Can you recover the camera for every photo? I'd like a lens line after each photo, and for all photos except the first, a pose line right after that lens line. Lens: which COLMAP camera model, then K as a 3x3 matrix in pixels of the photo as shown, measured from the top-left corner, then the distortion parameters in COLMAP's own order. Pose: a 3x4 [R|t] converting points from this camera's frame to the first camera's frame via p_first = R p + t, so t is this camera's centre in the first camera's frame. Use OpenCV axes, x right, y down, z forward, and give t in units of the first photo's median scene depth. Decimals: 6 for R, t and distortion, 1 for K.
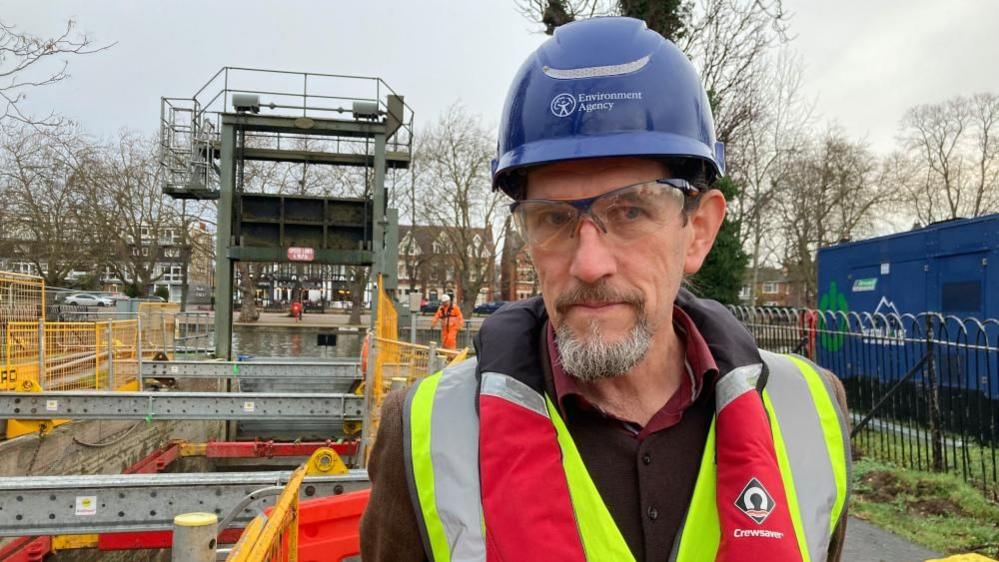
lens RADIAL K [[772.8, 0, 499.5], [0, 772.8, 281.0], [0, 0, 1]] dist [0.281918, -0.294556]
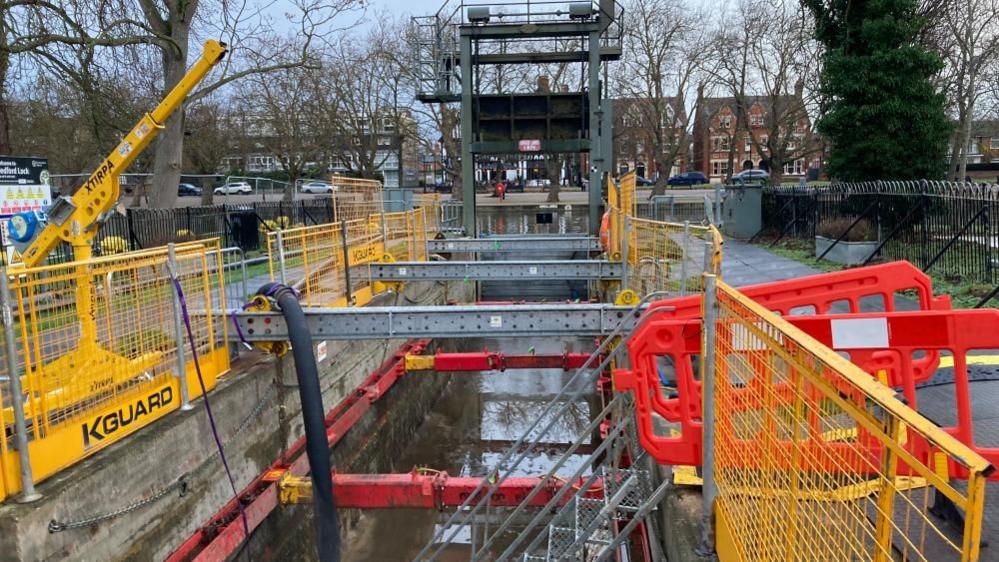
lens RADIAL K [[925.9, 0, 499.5], [0, 925.9, 281.0], [0, 0, 1]] dist [0.113103, -0.004270]
pose [[0.984005, -0.027080, -0.176071, -0.056691], [0.053645, 0.987543, 0.147920, -0.038782], [0.169872, -0.154999, 0.973200, -0.344176]]
